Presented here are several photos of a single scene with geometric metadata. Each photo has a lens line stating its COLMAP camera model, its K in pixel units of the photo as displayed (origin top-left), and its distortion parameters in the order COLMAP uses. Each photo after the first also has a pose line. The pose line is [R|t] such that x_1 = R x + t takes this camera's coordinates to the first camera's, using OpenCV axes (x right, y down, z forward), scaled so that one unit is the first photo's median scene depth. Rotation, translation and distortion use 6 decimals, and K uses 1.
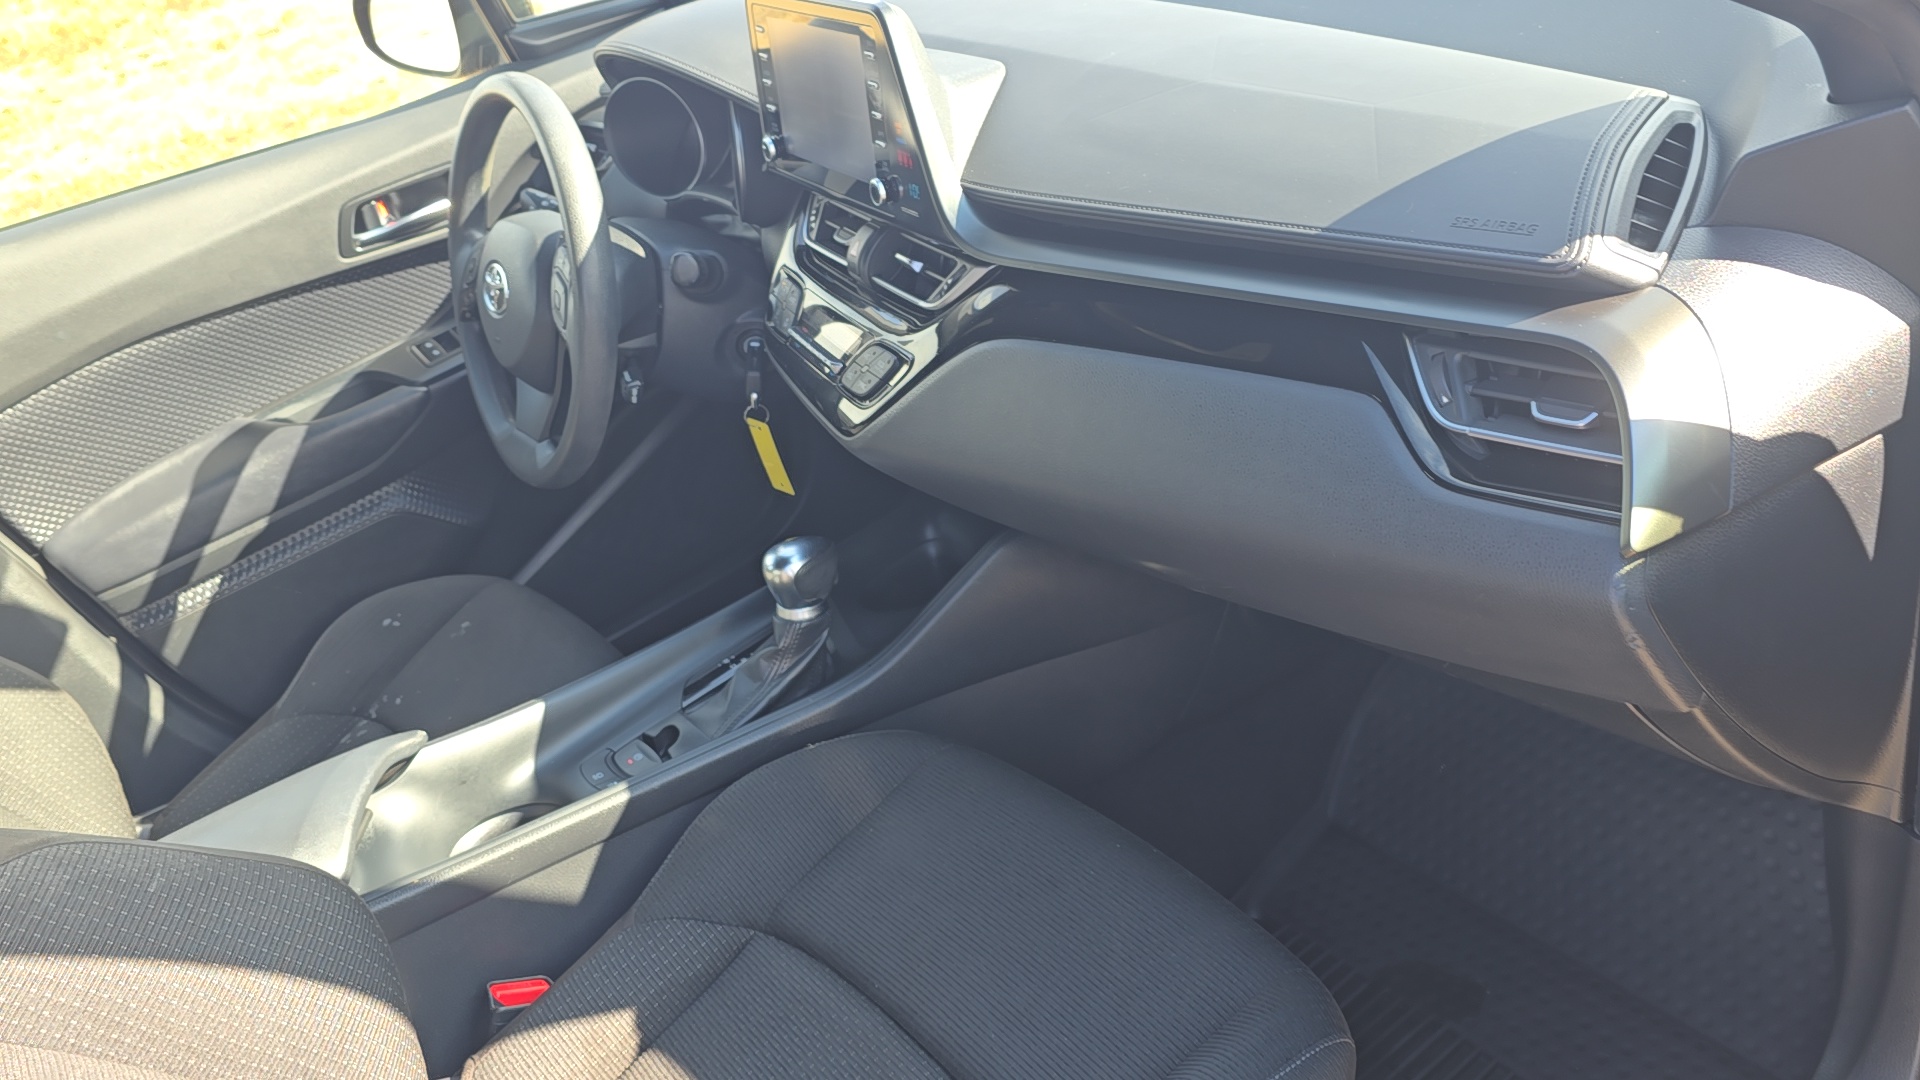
lens RADIAL K [[1596.2, 0, 956.8], [0, 1596.2, 559.9], [0, 0, 1]] dist [-0.007737, -0.000448]
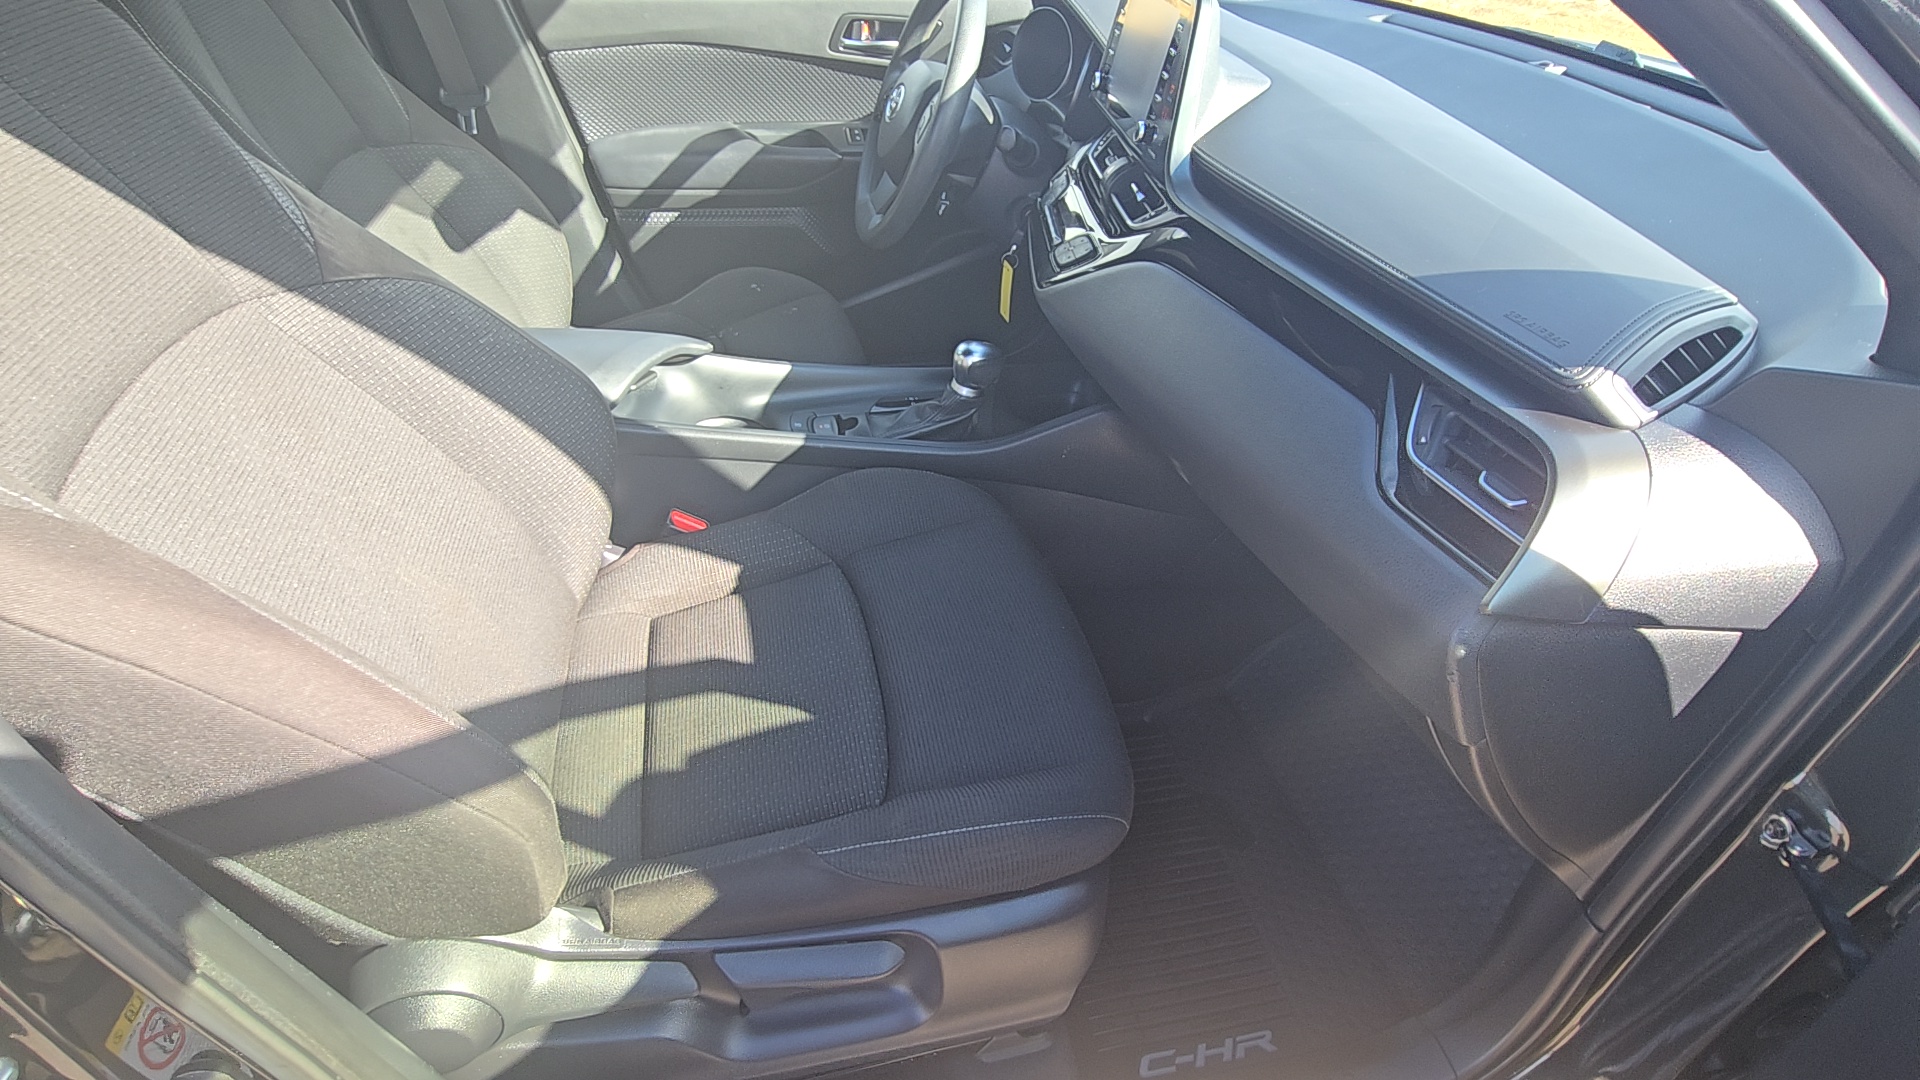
lens RADIAL K [[968.4, 0, 971.8], [0, 968.4, 540.2], [0, 0, 1]] dist [-0.002997, 0.000764]
pose [[0.871560, 0.477777, -0.110061, 0.074793], [-0.457925, 0.873459, 0.165448, 0.003185], [0.175181, -0.093798, 0.980058, 0.117015]]
